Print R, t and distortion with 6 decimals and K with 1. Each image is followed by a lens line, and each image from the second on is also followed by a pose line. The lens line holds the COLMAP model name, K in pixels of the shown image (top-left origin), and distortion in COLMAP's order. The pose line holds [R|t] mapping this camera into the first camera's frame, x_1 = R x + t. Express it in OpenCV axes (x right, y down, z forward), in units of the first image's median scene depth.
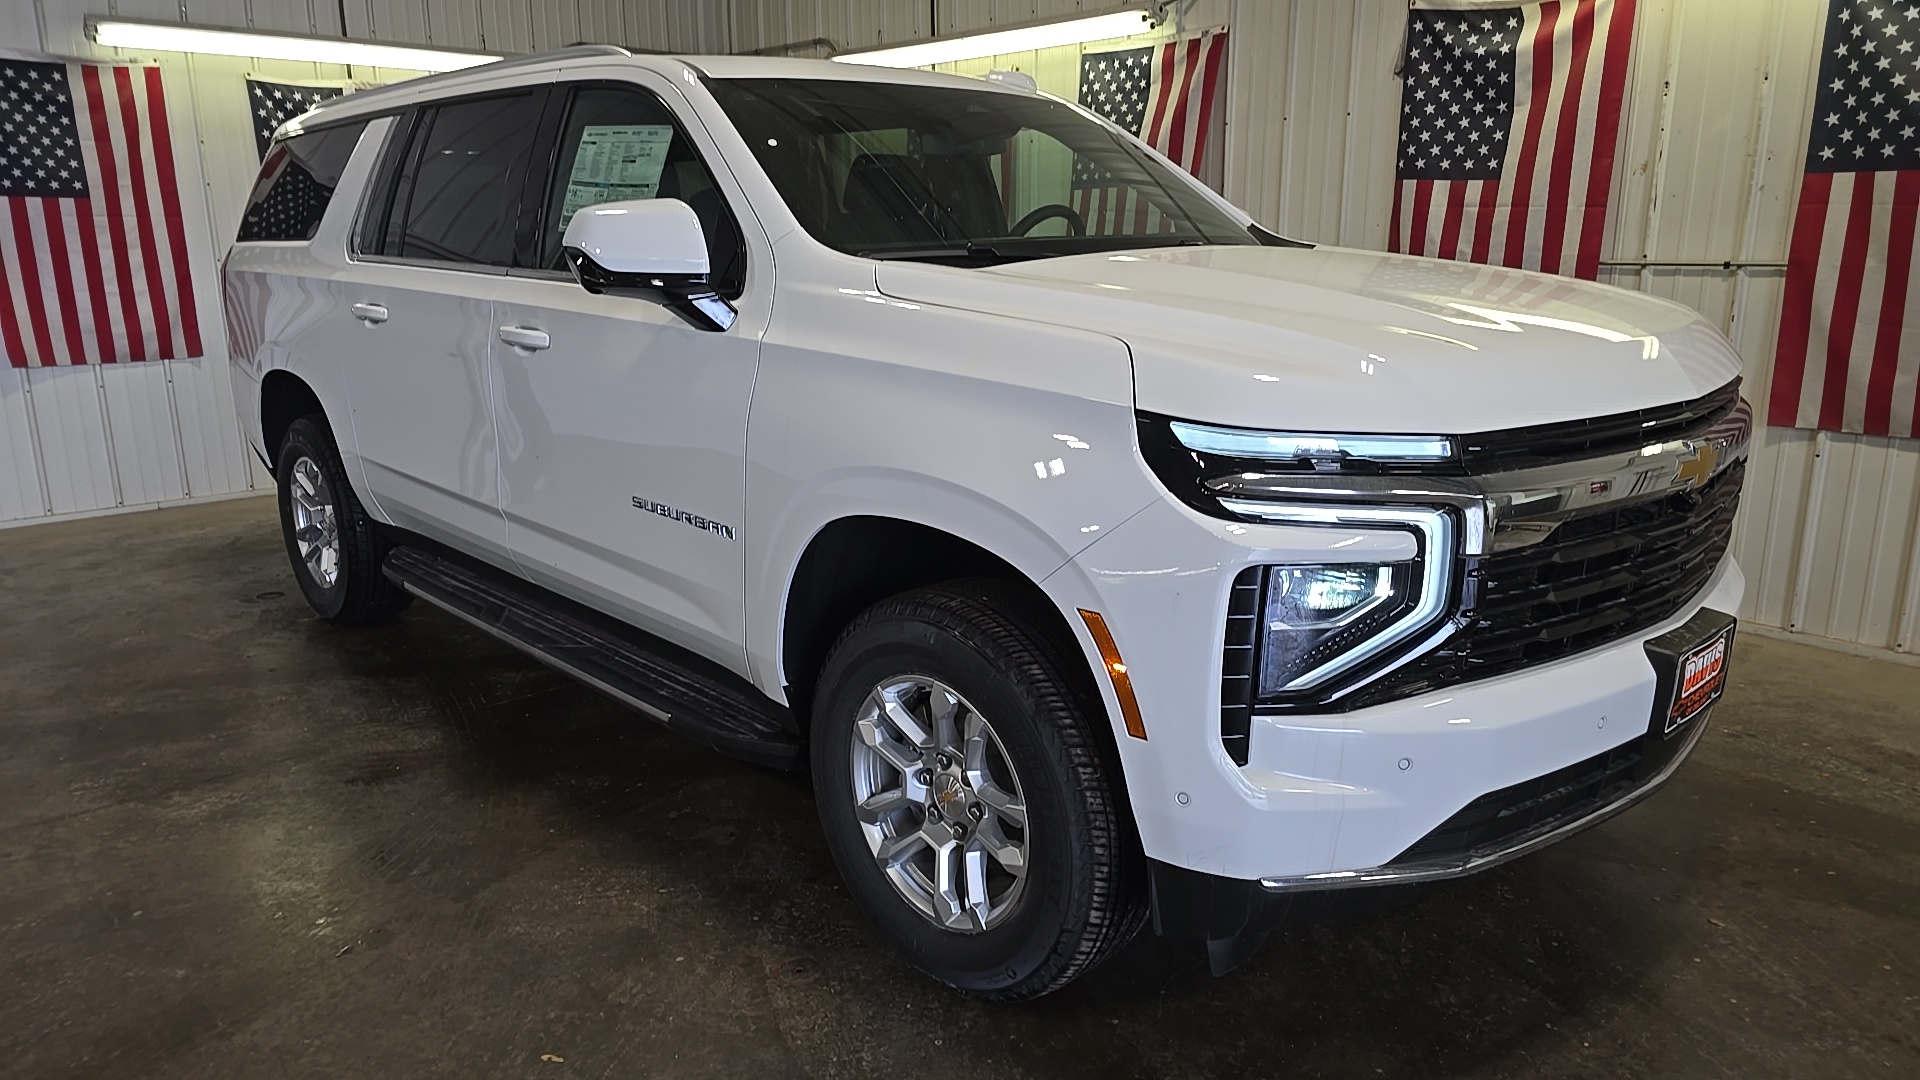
lens RADIAL K [[1291.9, 0, 960.0], [0, 1291.9, 540.0], [0, 0, 1]] dist [0.057530, -0.045909]
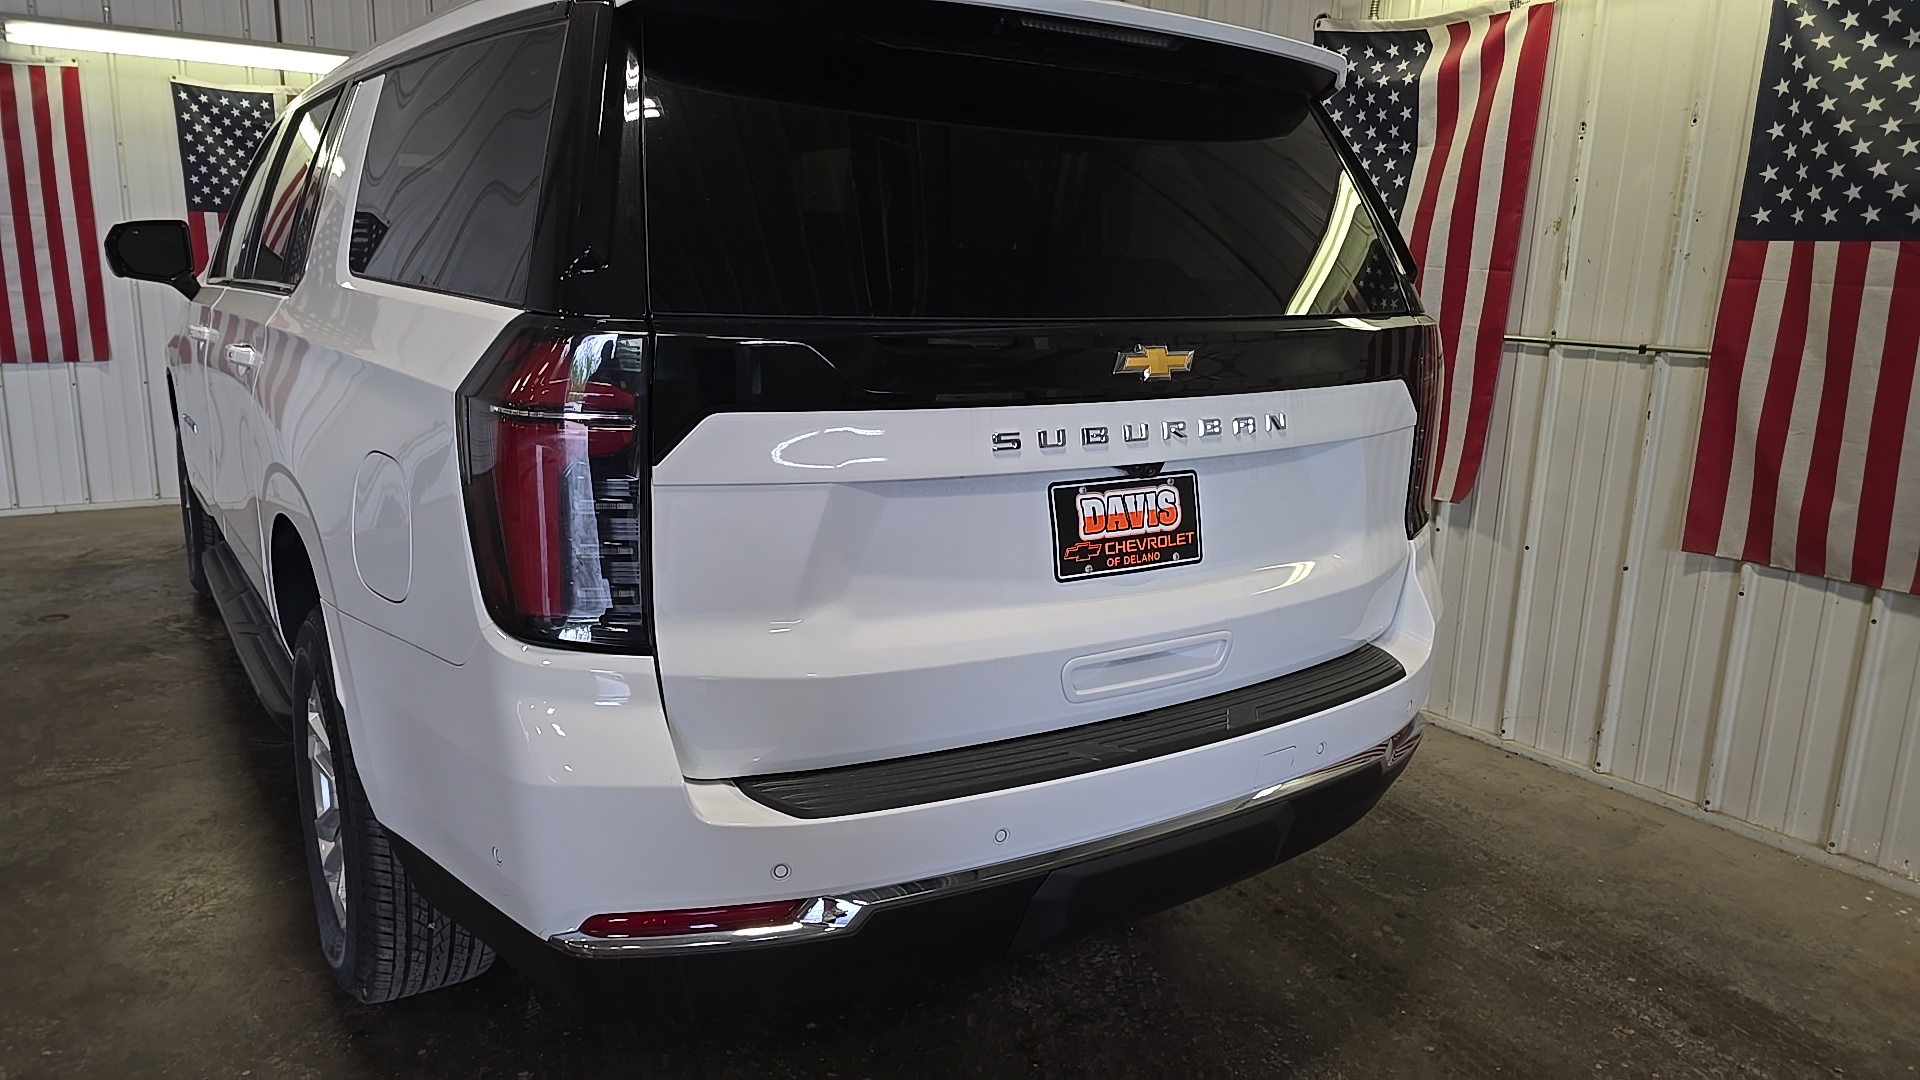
lens RADIAL K [[1291.6, 0, 960.0], [0, 1291.6, 540.0], [0, 0, 1]] dist [0.051538, -0.043513]
pose [[0.991341, 0.065864, -0.113601, 0.265529], [-0.068443, 0.997475, -0.018954, -0.048013], [0.112066, 0.026565, 0.993346, 0.155867]]
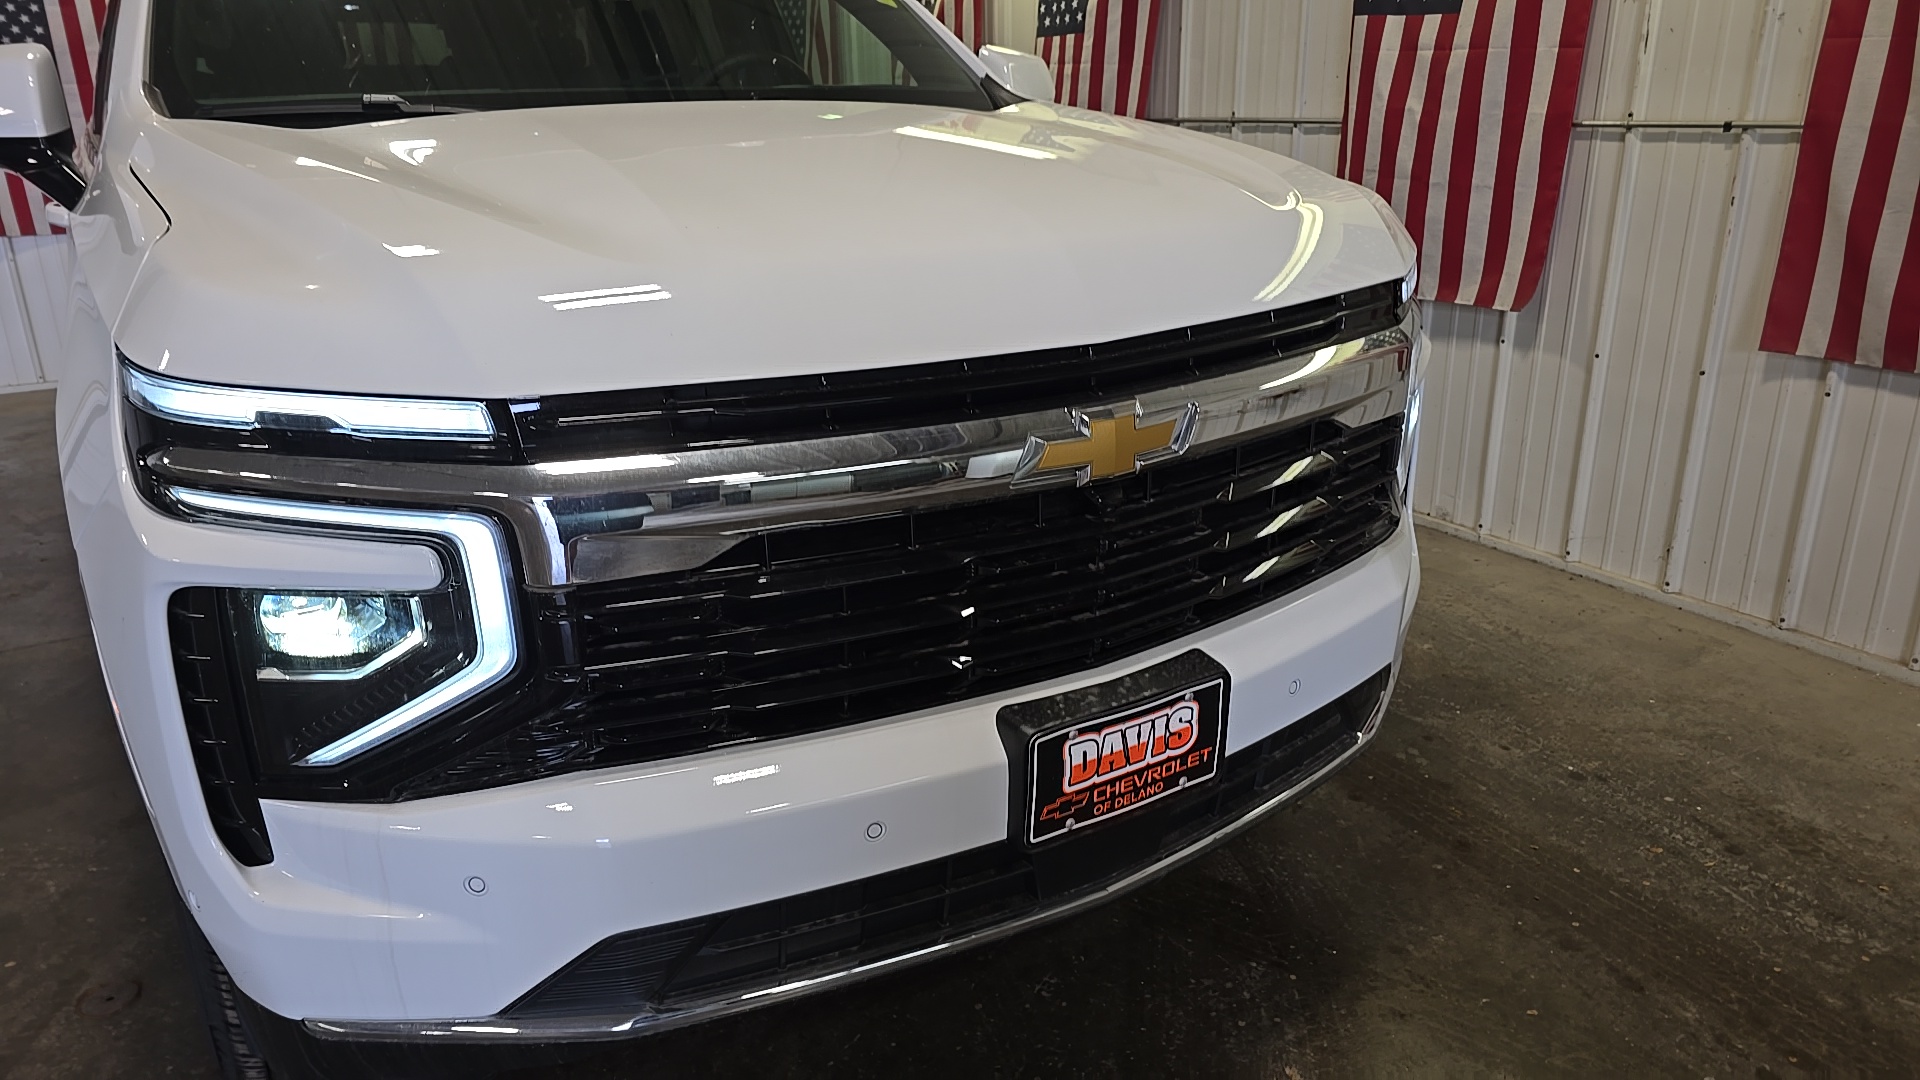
lens RADIAL K [[1291.6, 0, 960.0], [0, 1291.6, 540.0], [0, 0, 1]] dist [0.051538, -0.043513]
pose [[0.979851, 0.056226, -0.191651, 0.317265], [-0.037881, 0.994458, 0.098076, -0.036010], [0.196103, -0.088840, 0.976551, 0.183640]]
